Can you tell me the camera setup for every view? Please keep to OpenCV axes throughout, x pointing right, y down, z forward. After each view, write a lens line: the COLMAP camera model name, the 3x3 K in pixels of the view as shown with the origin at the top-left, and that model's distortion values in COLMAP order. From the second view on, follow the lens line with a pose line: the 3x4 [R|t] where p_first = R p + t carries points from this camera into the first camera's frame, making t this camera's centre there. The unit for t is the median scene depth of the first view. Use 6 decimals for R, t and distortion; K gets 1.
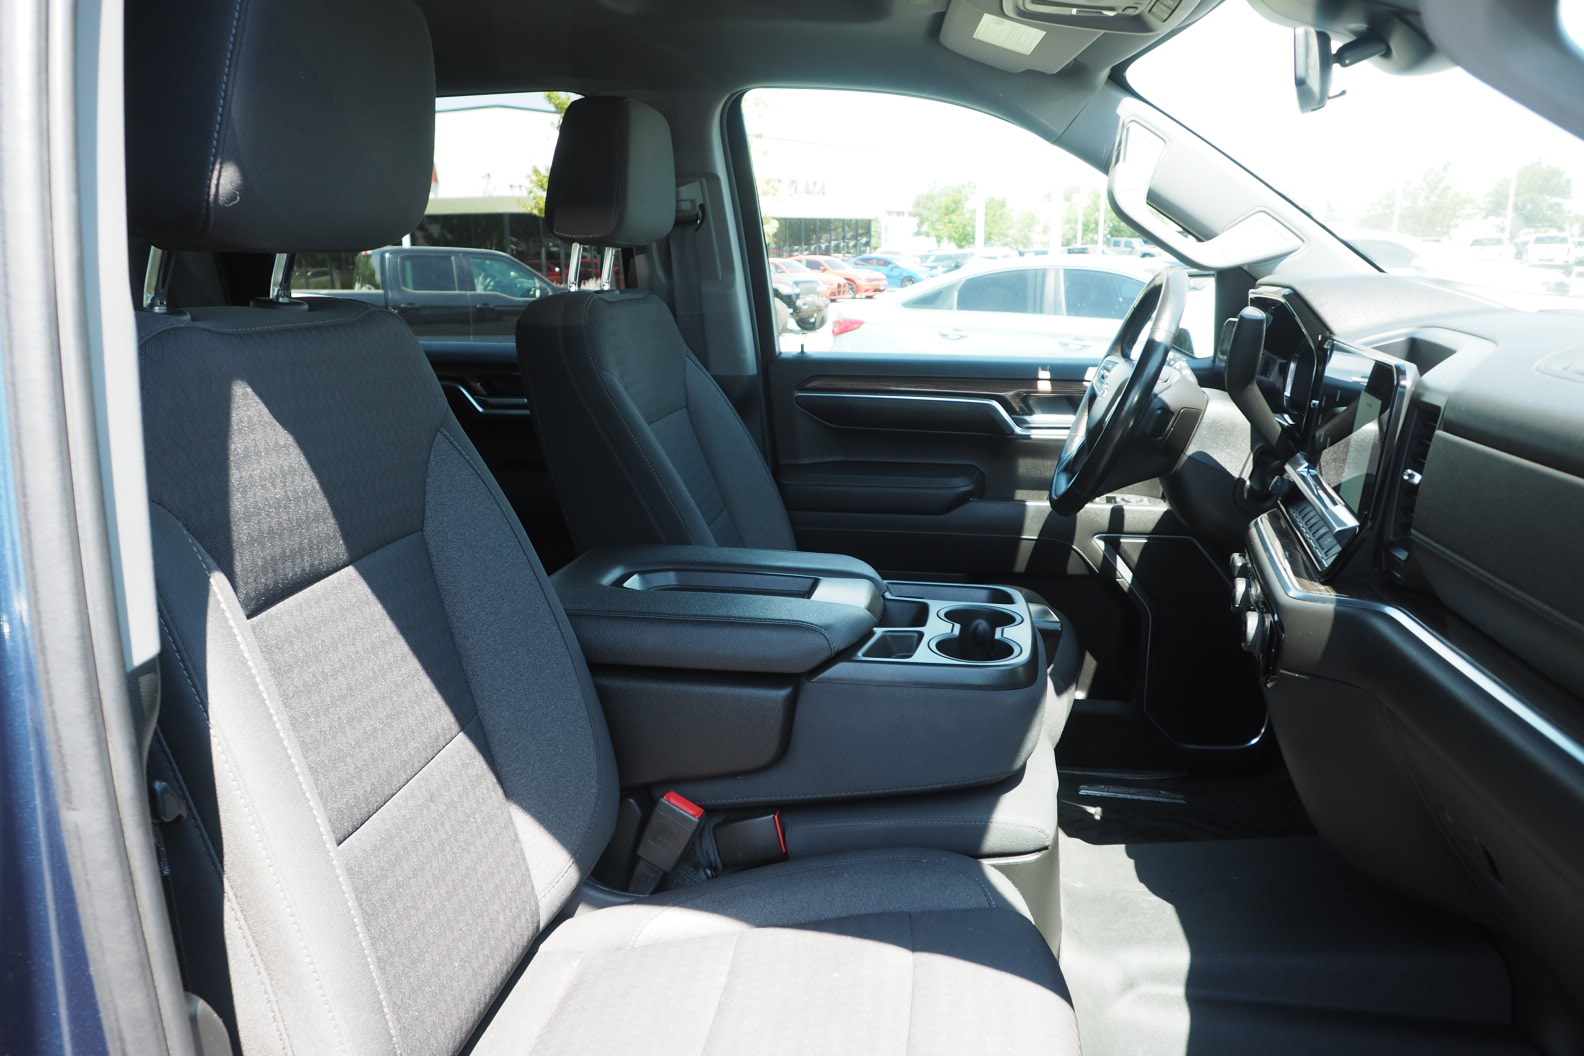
lens RADIAL K [[1238.4, 0, 823.3], [0, 1238.4, 530.1], [0, 0, 1]] dist [-0.005064, -0.002223]
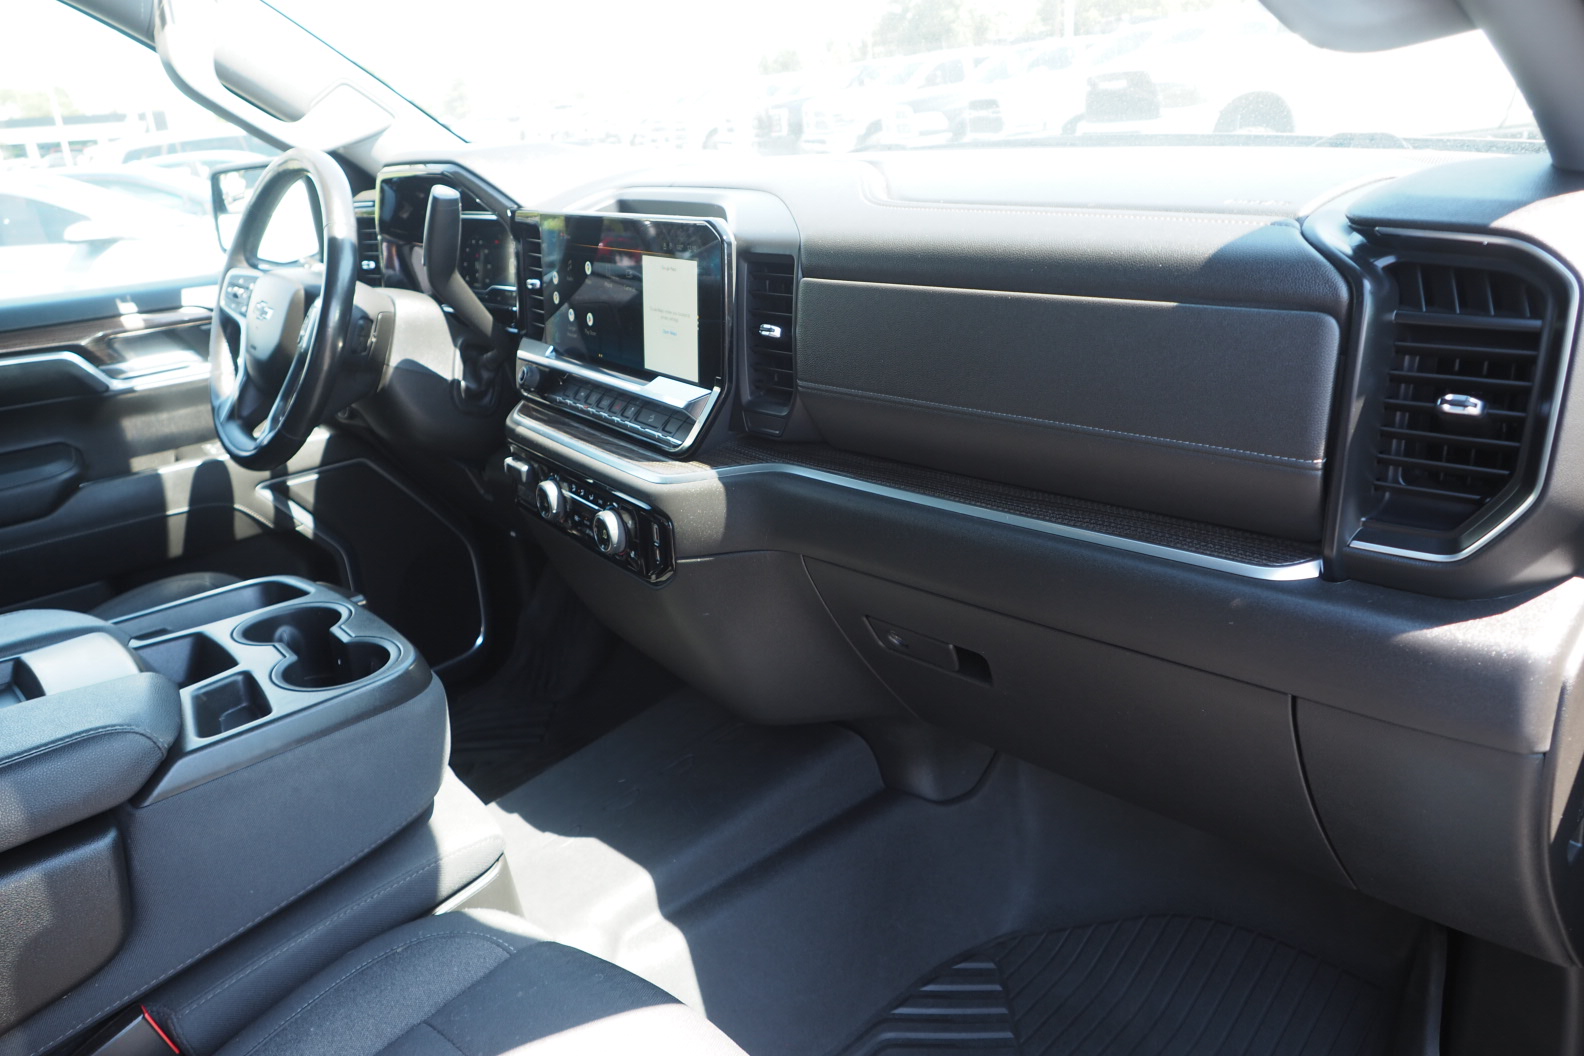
lens RADIAL K [[1128.8, 0, 853.0], [0, 1128.8, 532.7], [0, 0, 1]] dist [-0.057919, 0.034410]
pose [[0.604909, -0.301711, 0.736923, -0.127026], [0.222245, 0.952634, 0.207596, -0.040417], [-0.764652, 0.038201, 0.643310, 0.246644]]
